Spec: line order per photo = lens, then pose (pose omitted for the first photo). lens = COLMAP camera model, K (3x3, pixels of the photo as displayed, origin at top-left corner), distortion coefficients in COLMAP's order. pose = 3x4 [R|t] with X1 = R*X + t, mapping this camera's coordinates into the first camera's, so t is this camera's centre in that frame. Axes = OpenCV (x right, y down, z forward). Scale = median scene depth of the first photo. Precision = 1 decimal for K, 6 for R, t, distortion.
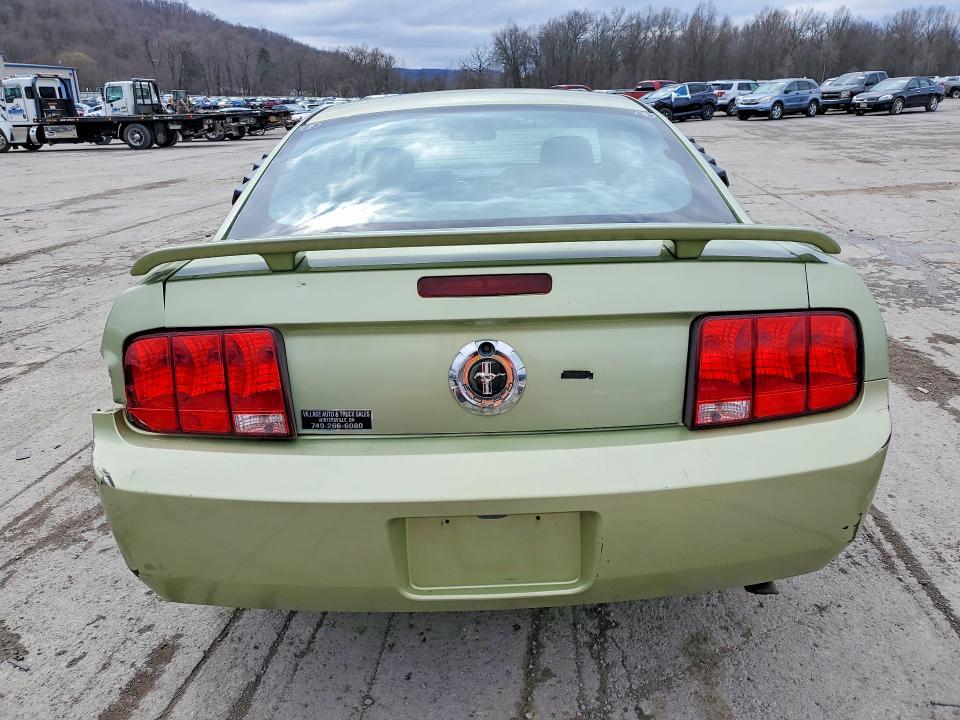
lens RADIAL K [[760.1, 0, 480.0], [0, 760.1, 355.3], [0, 0, 1]] dist [0.011524, 0.012060]
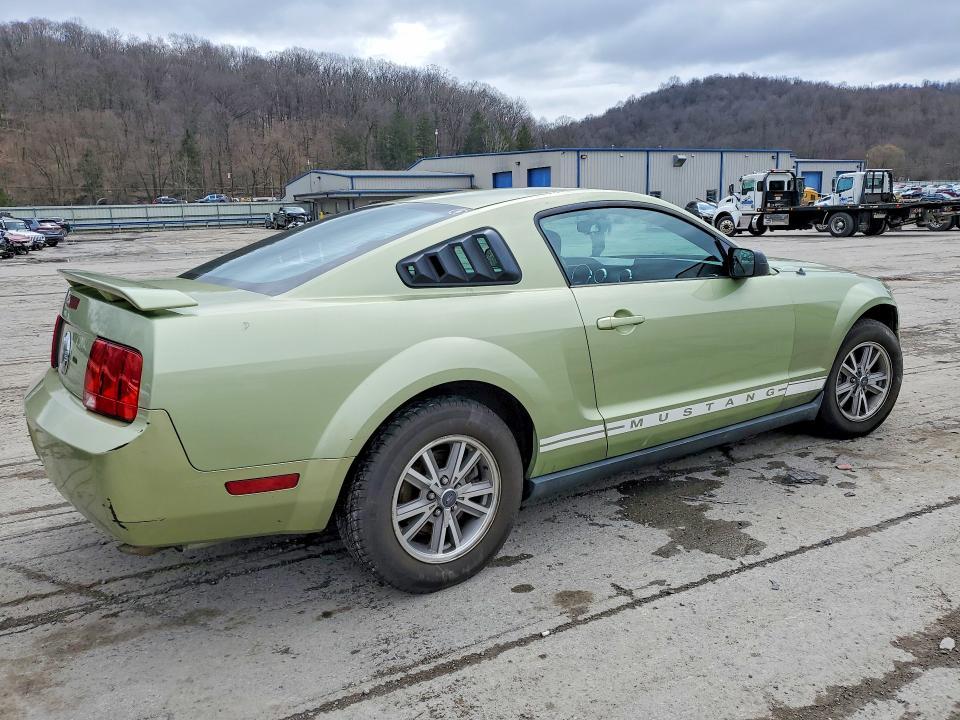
lens RADIAL K [[760.1, 0, 476.7], [0, 760.1, 362.5], [0, 0, 1]] dist [0.011524, 0.012060]
pose [[0.562787, 0.167008, -0.809555, 0.130642], [-0.246470, 0.968731, 0.028505, -0.015564], [0.789002, 0.183489, 0.586351, 0.045947]]
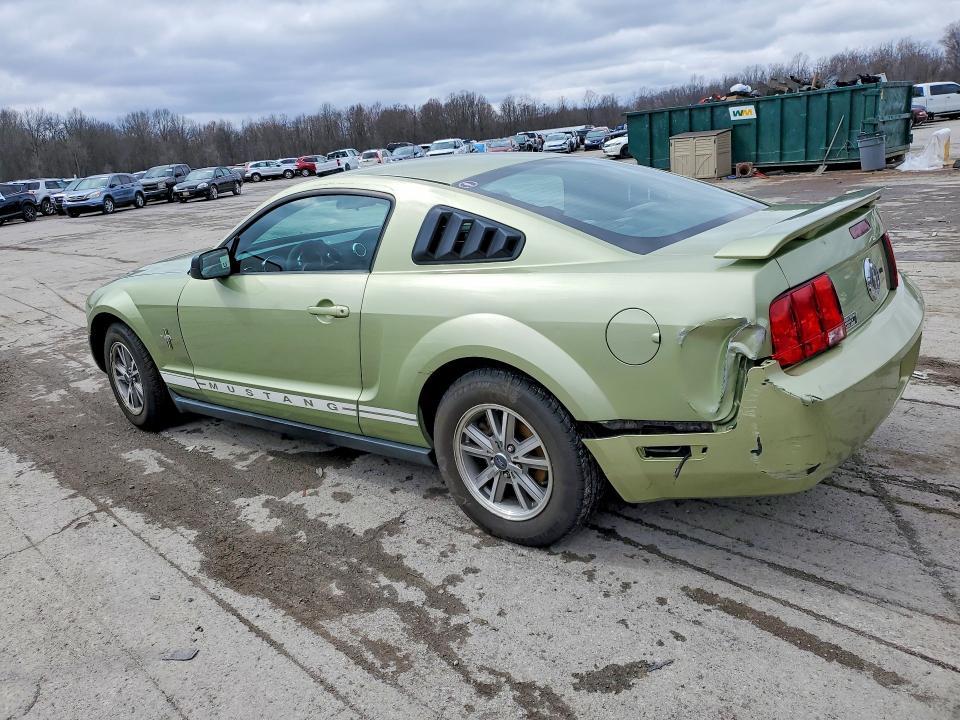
lens RADIAL K [[760.1, 0, 480.3], [0, 760.1, 359.2], [0, 0, 1]] dist [0.011524, 0.012060]
pose [[0.614041, -0.241580, 0.751394, -0.125122], [0.323789, 0.945312, 0.039325, -0.010445], [-0.719801, 0.219146, 0.658681, 0.033557]]
